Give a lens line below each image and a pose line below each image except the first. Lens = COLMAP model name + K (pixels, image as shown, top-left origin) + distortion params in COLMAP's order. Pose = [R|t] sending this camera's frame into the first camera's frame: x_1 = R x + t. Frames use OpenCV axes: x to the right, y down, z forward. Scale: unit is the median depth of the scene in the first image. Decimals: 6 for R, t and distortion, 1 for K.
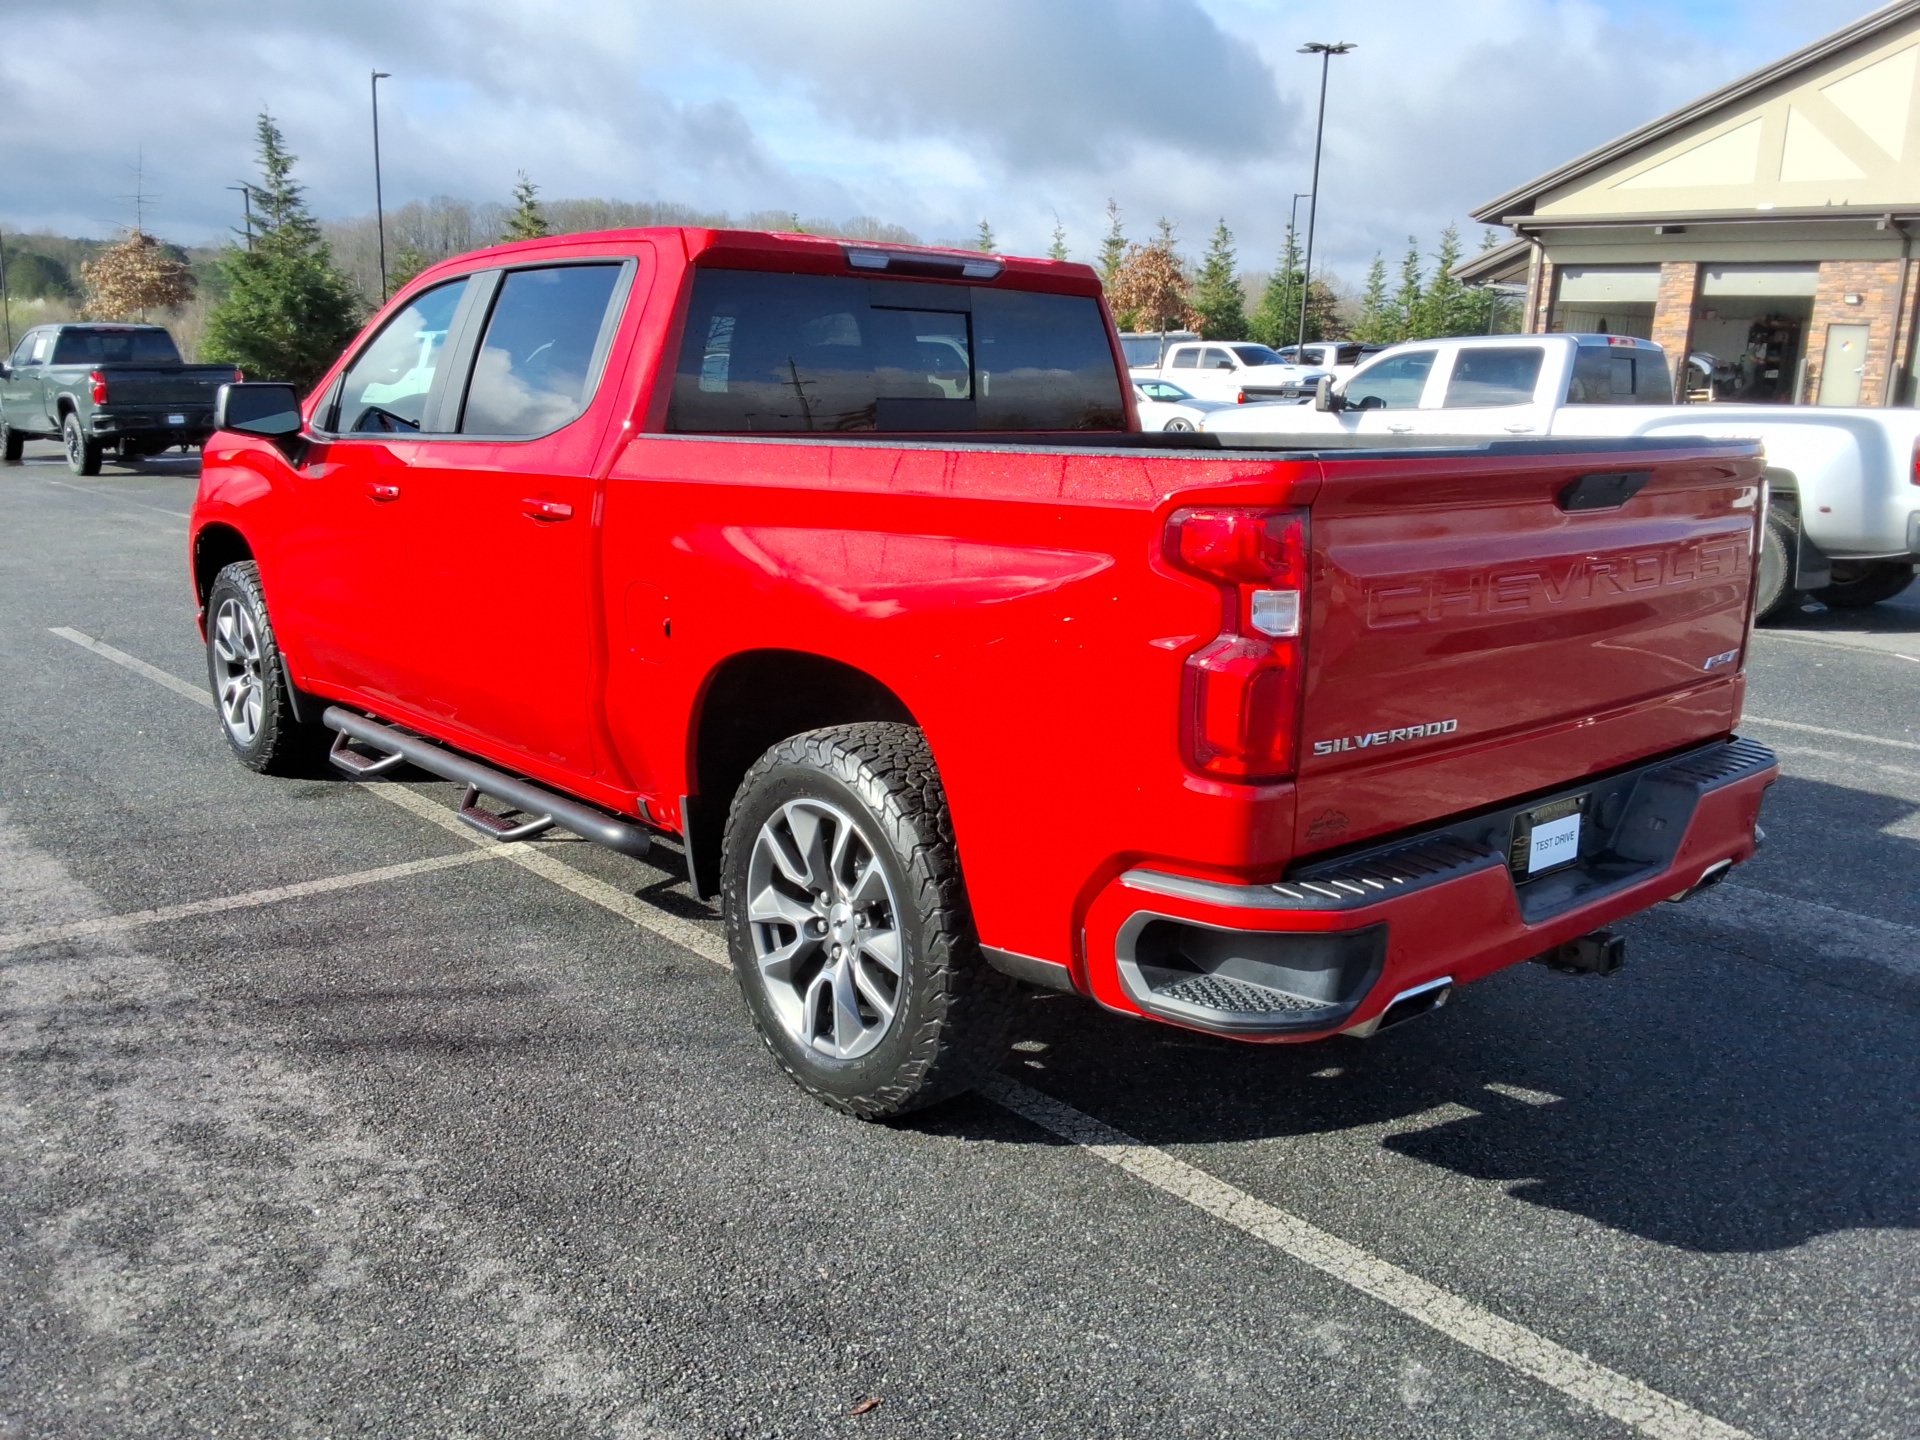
lens RADIAL K [[1537.6, 0, 976.5], [0, 1537.6, 708.6], [0, 0, 1]] dist [0.092658, -0.149481]
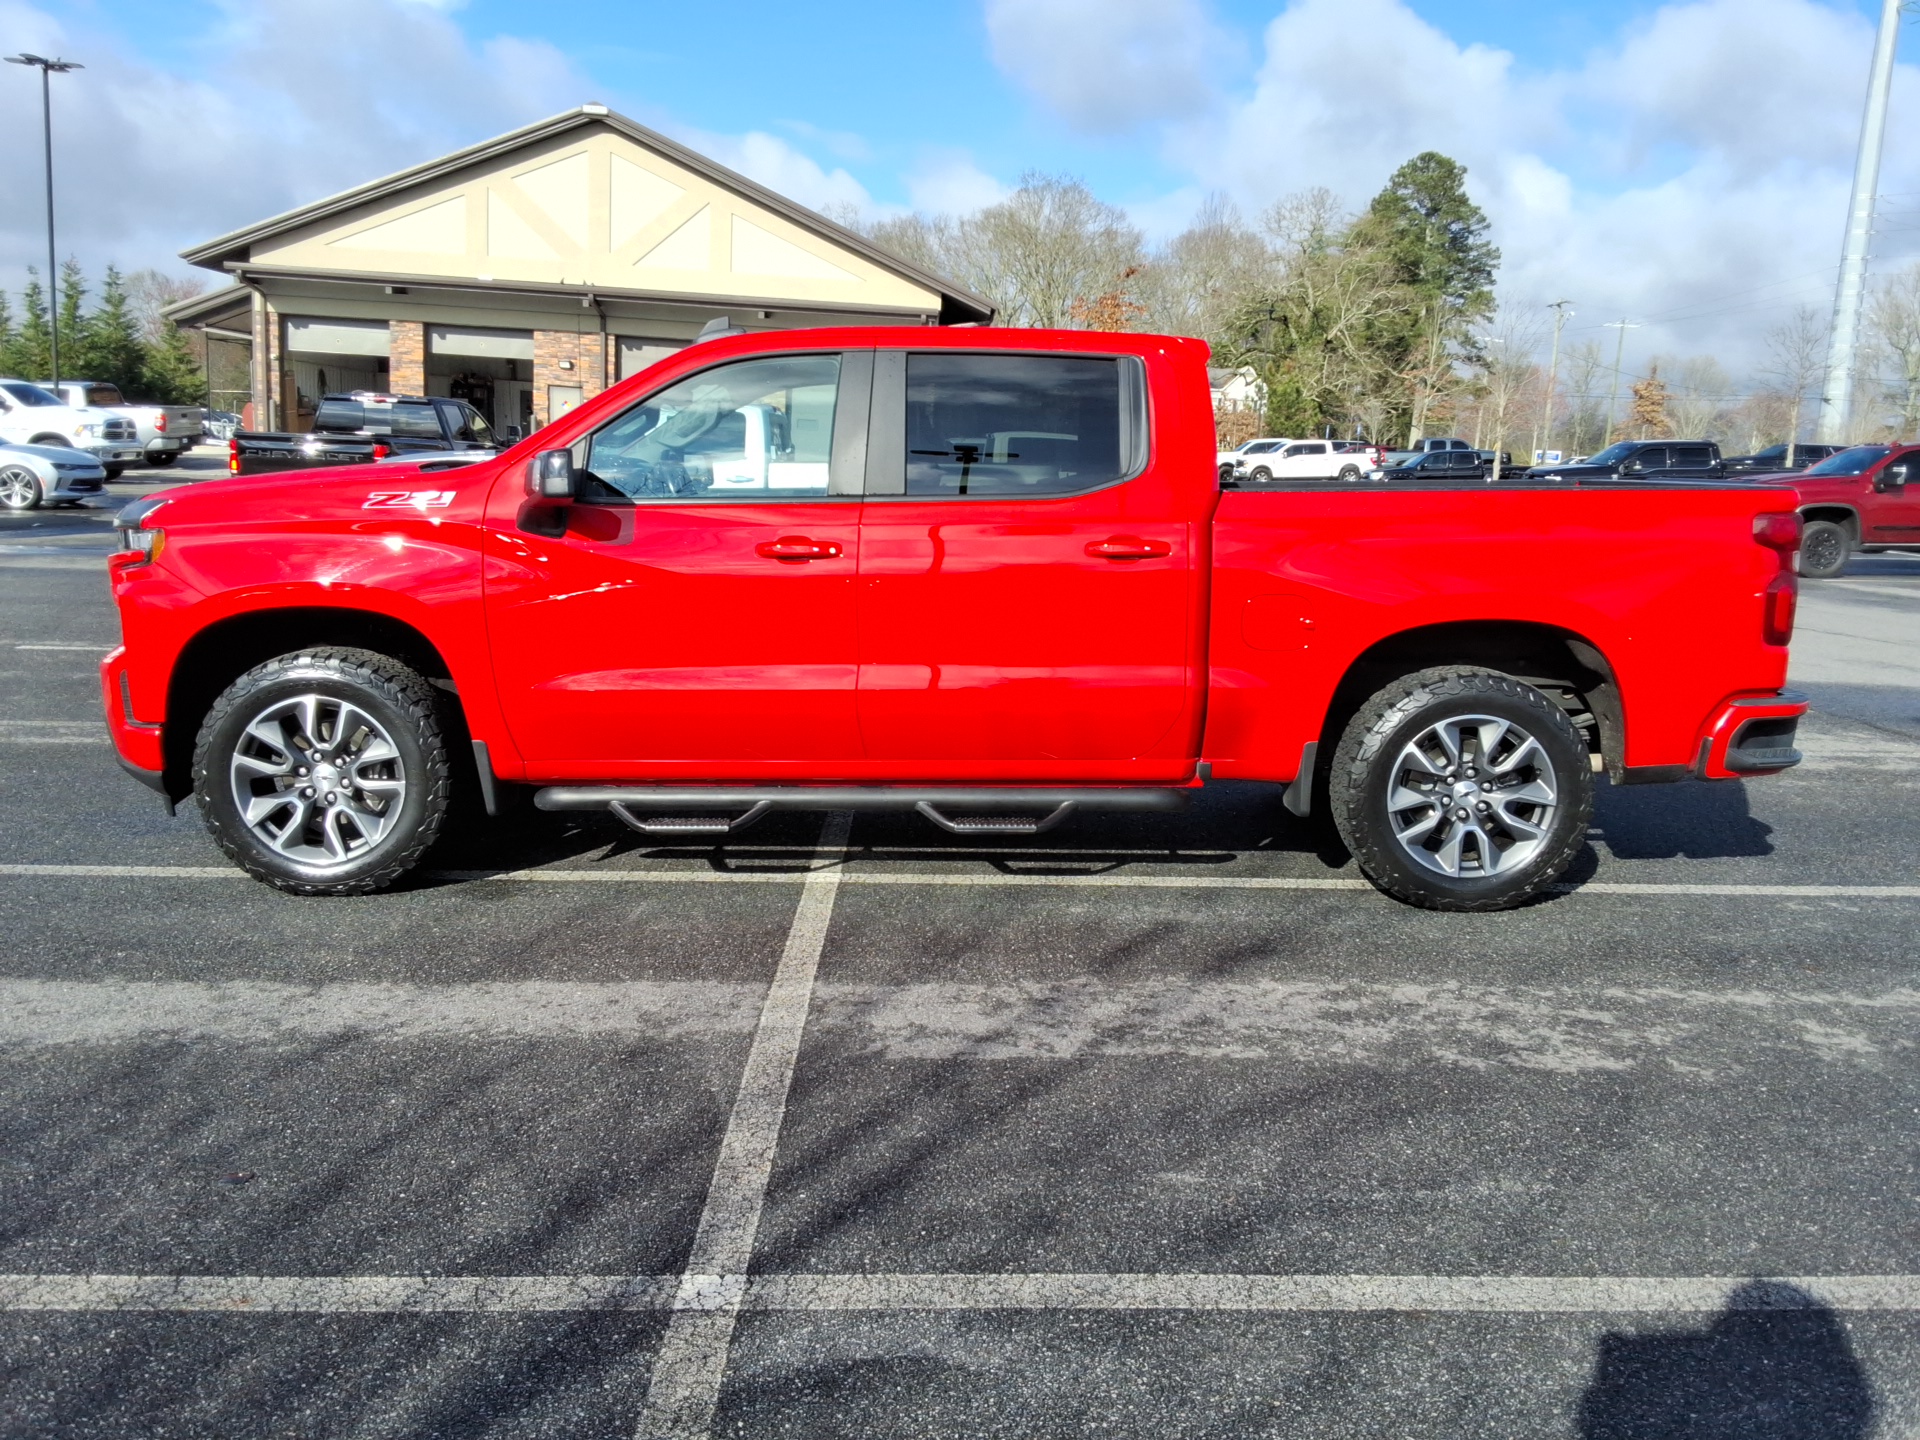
lens RADIAL K [[1537.6, 0, 967.8], [0, 1537.6, 705.5], [0, 0, 1]] dist [0.092658, -0.149481]
pose [[0.650438, -0.119333, 0.750127, -0.144850], [0.142228, 0.989248, 0.034047, -0.006929], [-0.746125, 0.084544, 0.660417, 0.029708]]
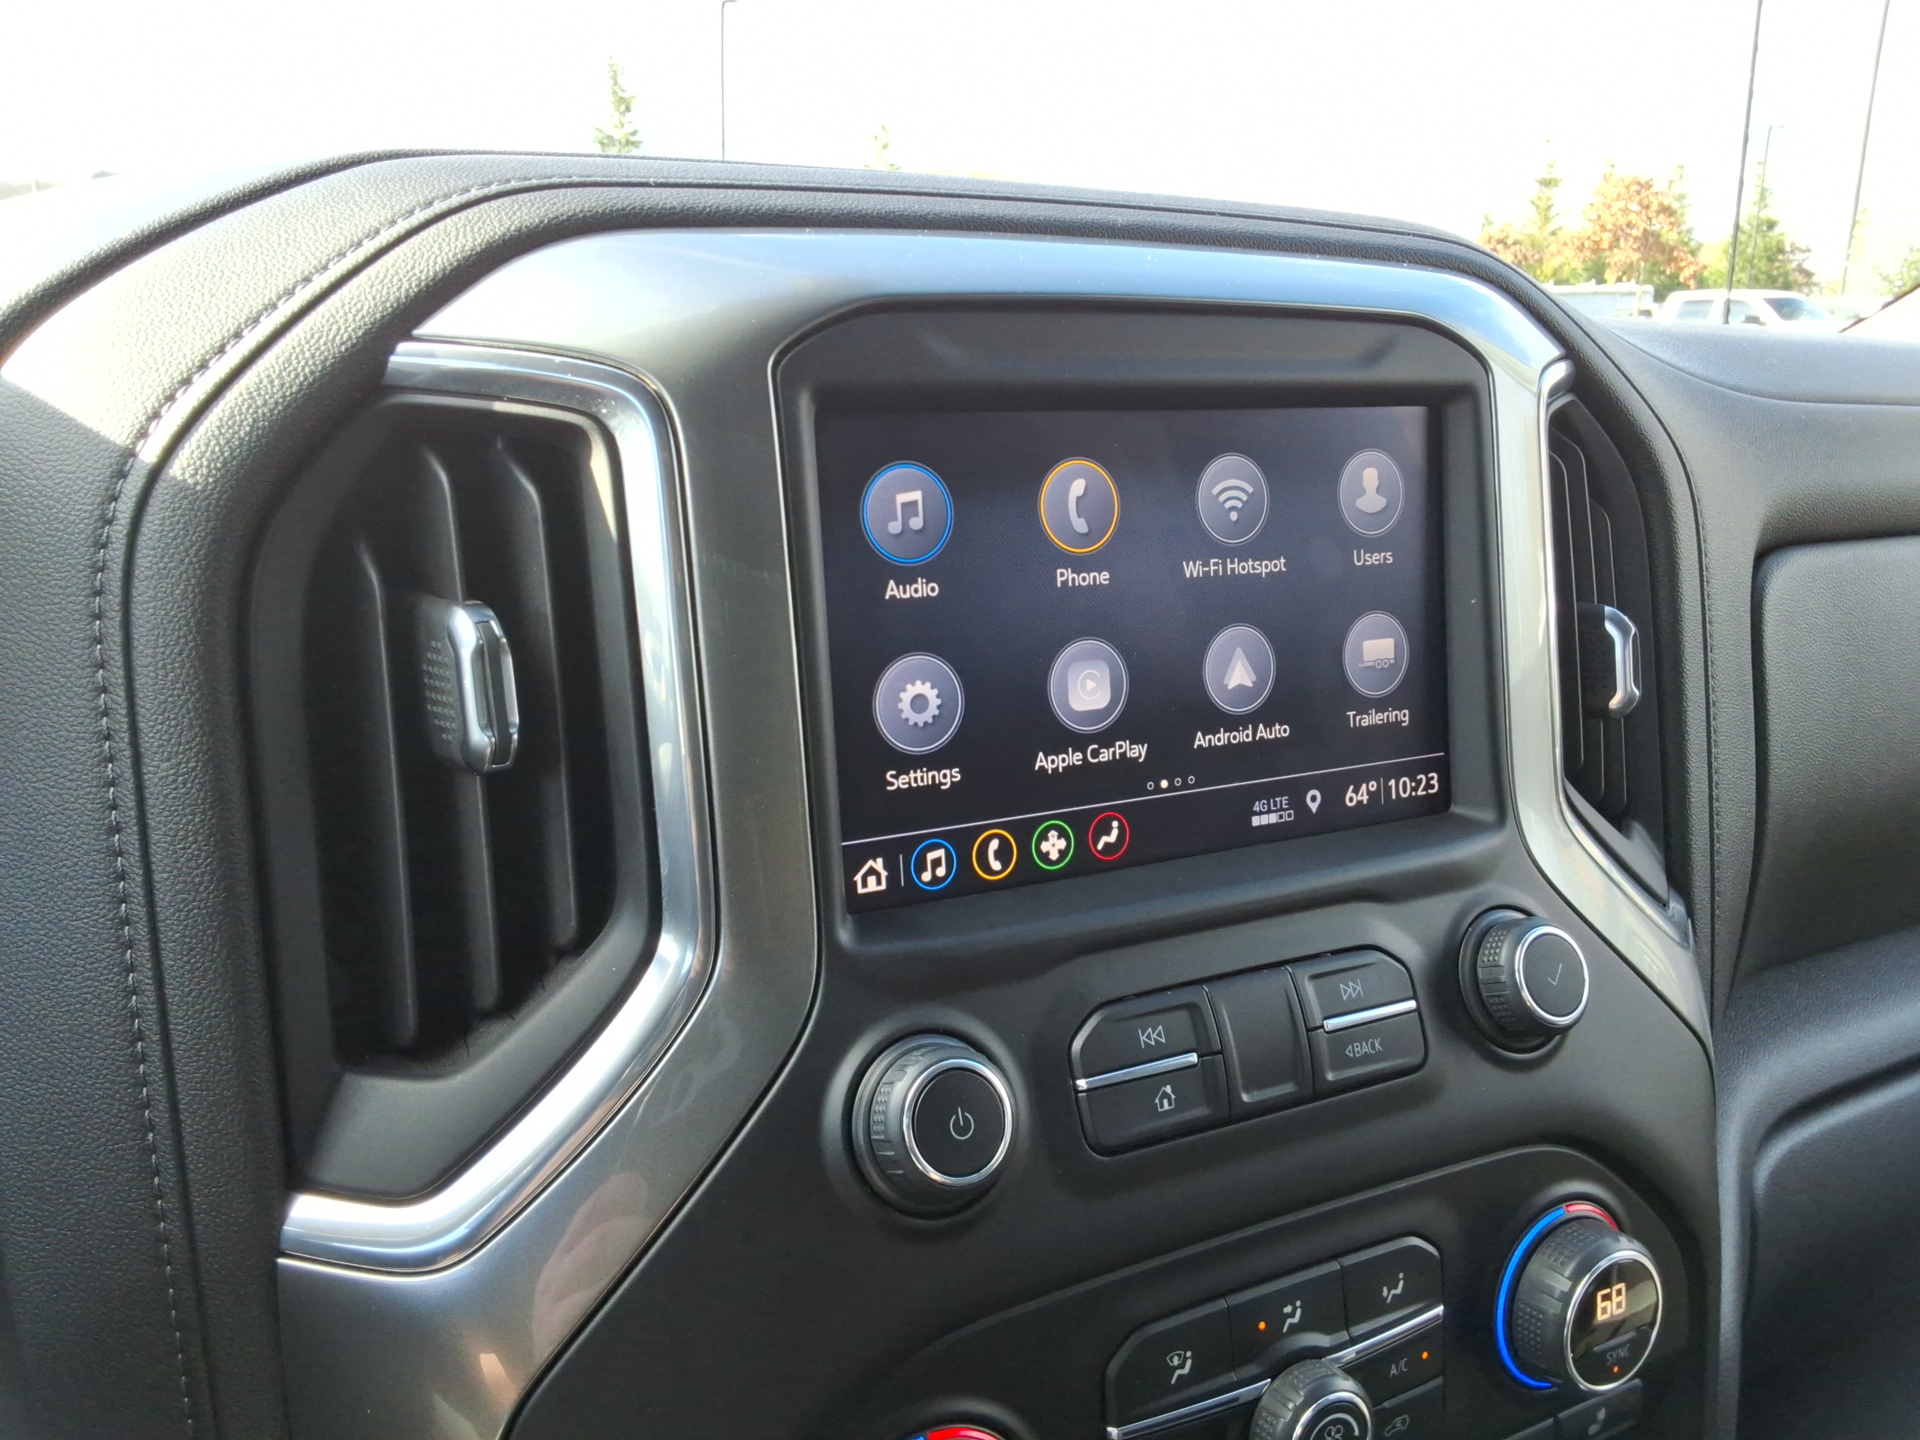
lens RADIAL K [[1537.6, 0, 963.7], [0, 1537.6, 701.0], [0, 0, 1]] dist [0.092658, -0.149481]
pose [[0.977334, 0.052503, -0.205088, -0.051015], [-0.049832, 0.998592, 0.018168, -0.028302], [0.205753, -0.007536, 0.978575, 0.159315]]
